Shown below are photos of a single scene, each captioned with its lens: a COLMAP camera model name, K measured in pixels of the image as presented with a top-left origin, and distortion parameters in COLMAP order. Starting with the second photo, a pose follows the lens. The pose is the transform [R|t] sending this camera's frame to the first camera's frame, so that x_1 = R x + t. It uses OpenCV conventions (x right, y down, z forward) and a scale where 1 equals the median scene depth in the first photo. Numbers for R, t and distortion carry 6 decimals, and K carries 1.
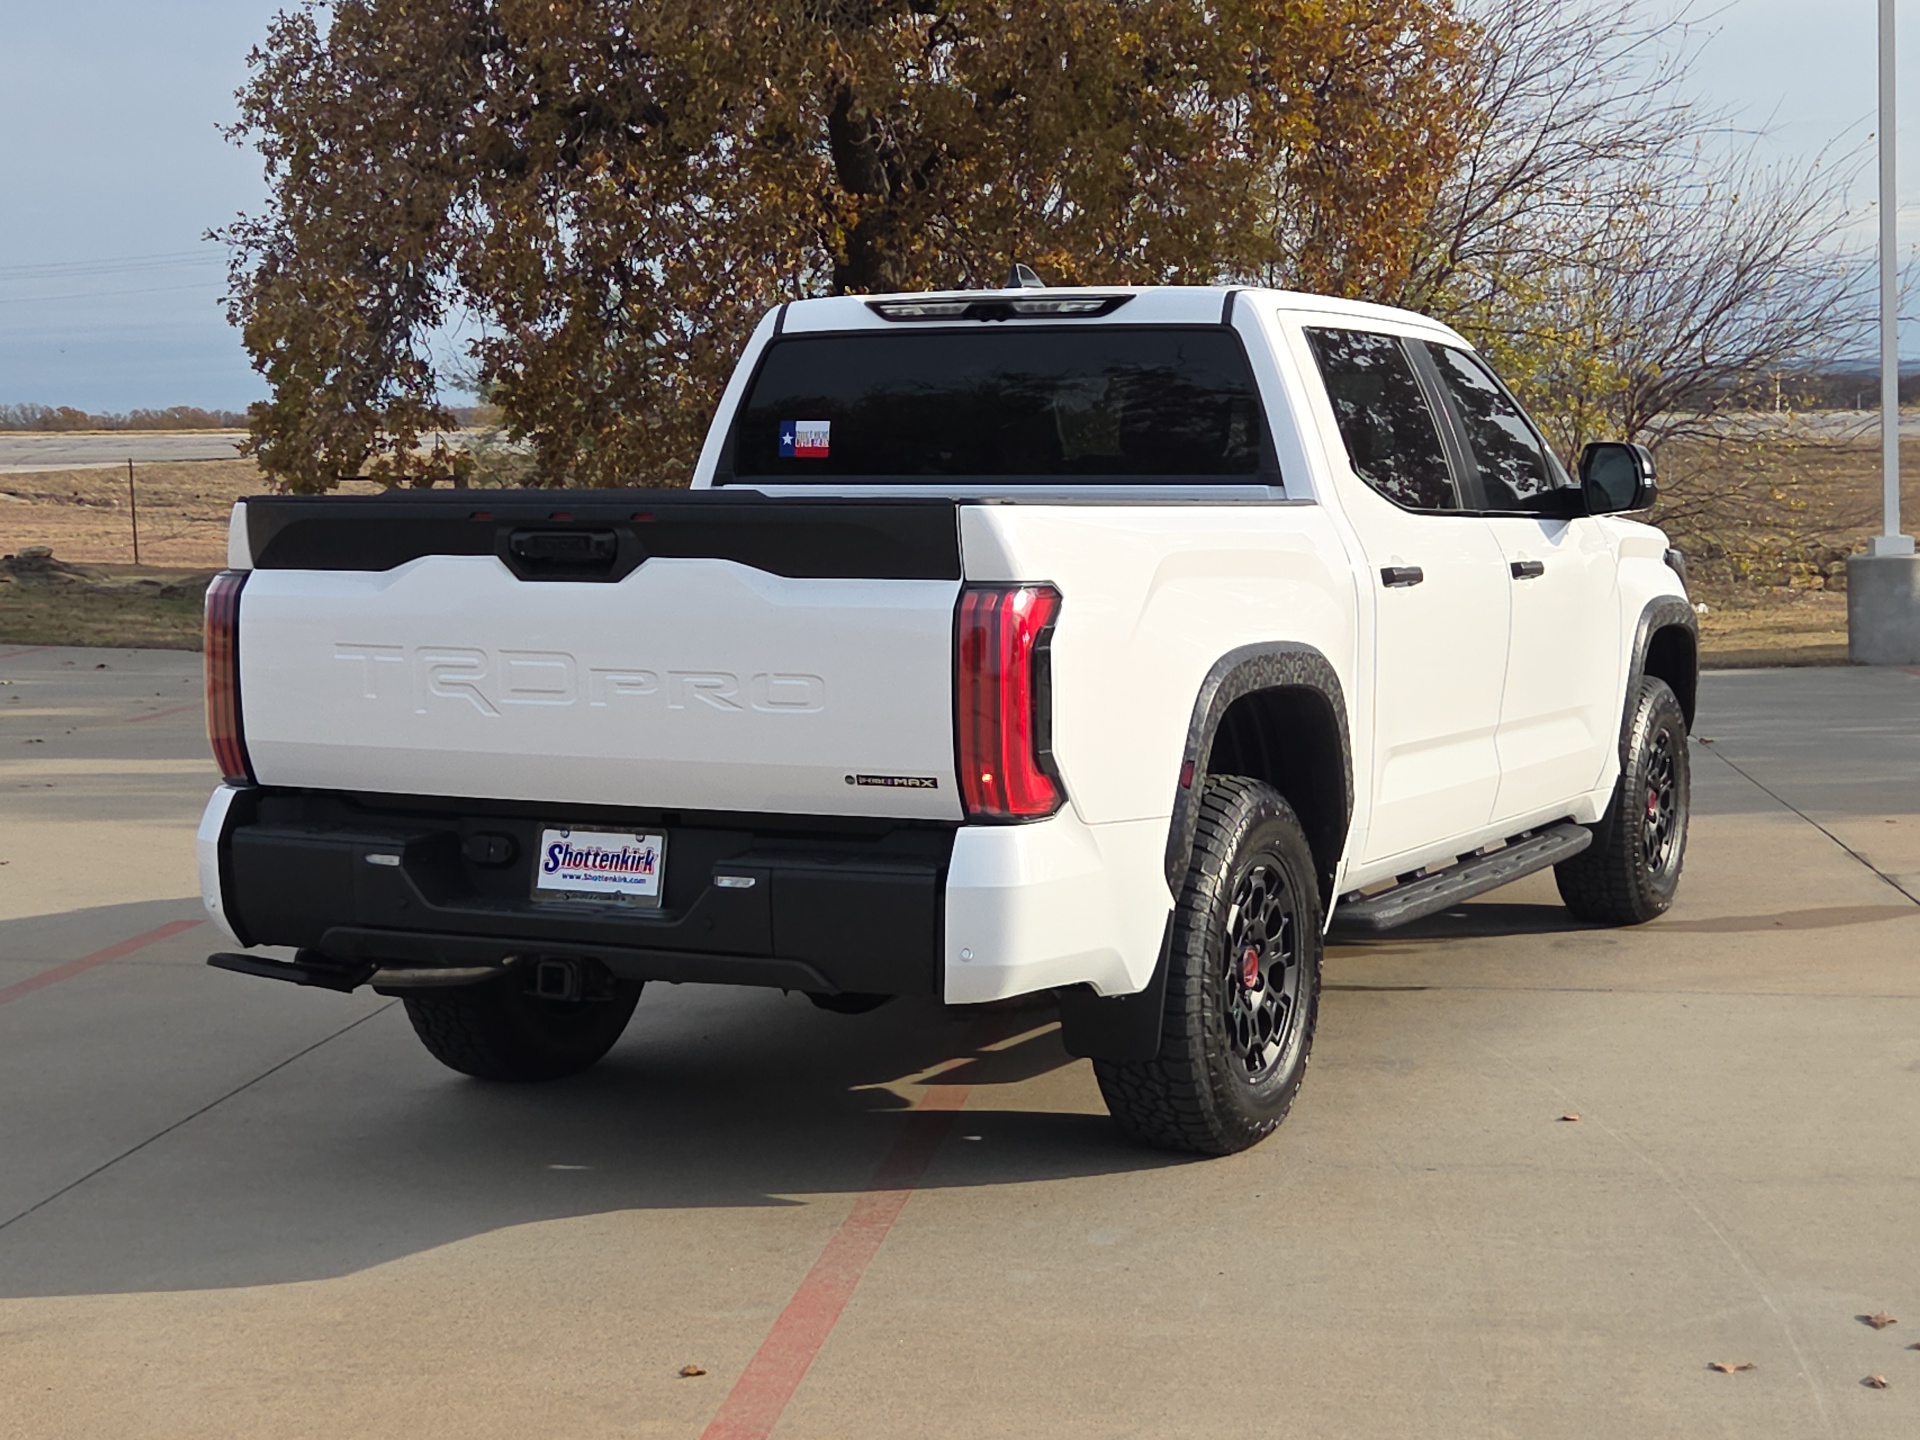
lens RADIAL K [[3087.7, 0, 960.1], [0, 3087.7, 709.0], [0, 0, 1]] dist [0.103187, 0.000000]
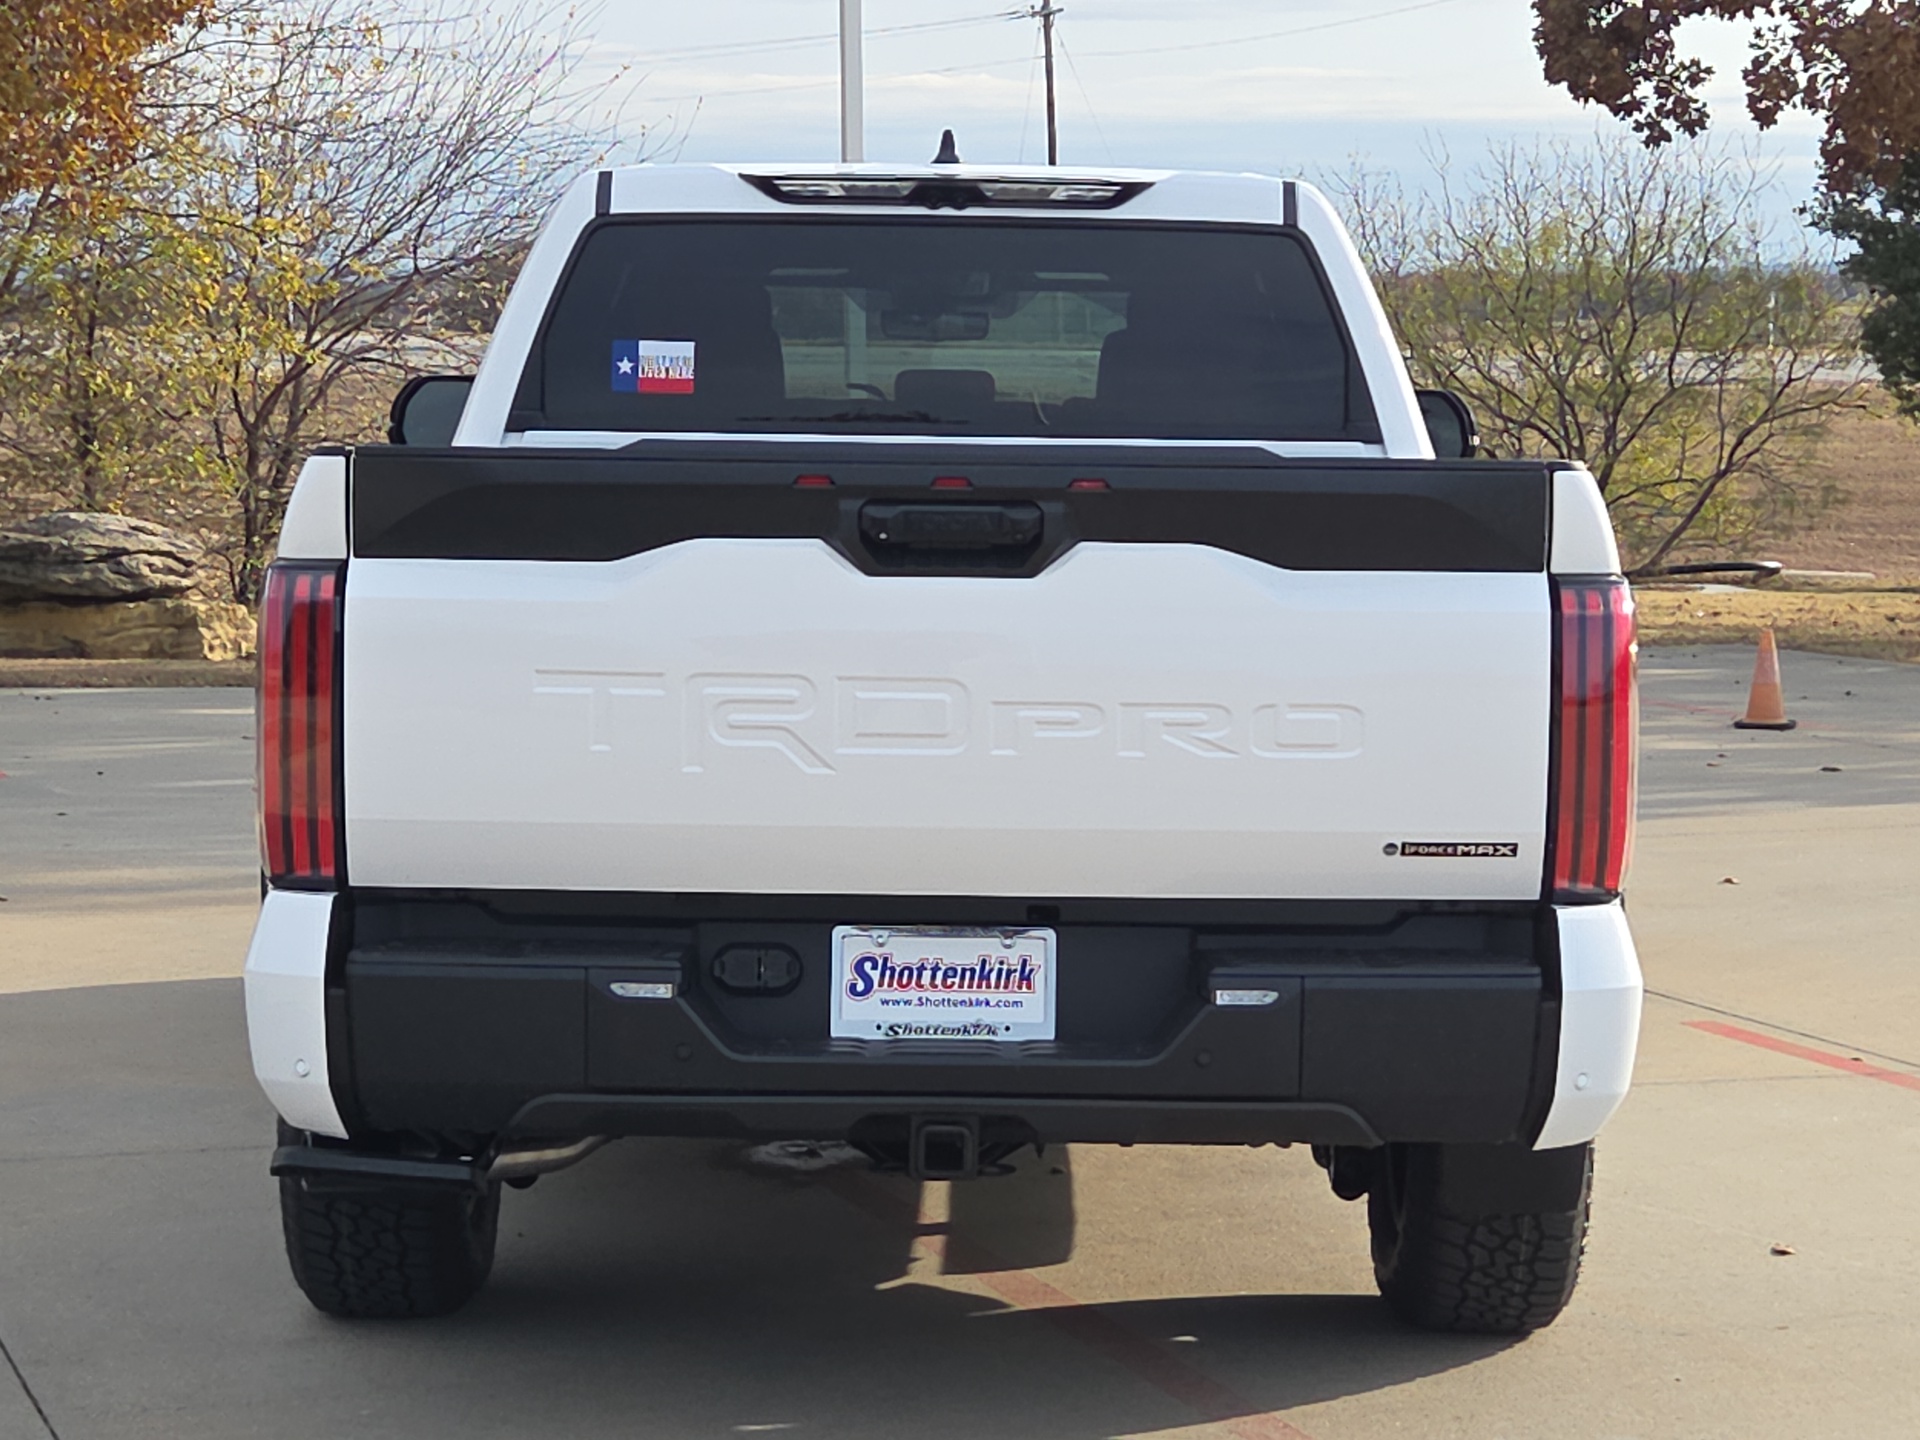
lens RADIAL K [[4189.0, 0, 961.2], [0, 4189.0, 729.9], [0, 0, 1]] dist [0.155086, 0.000000]
pose [[0.896024, -0.019576, 0.443573, -0.527380], [0.019240, 0.999801, 0.005259, -0.011437], [-0.443588, 0.003822, 0.896223, 0.152359]]
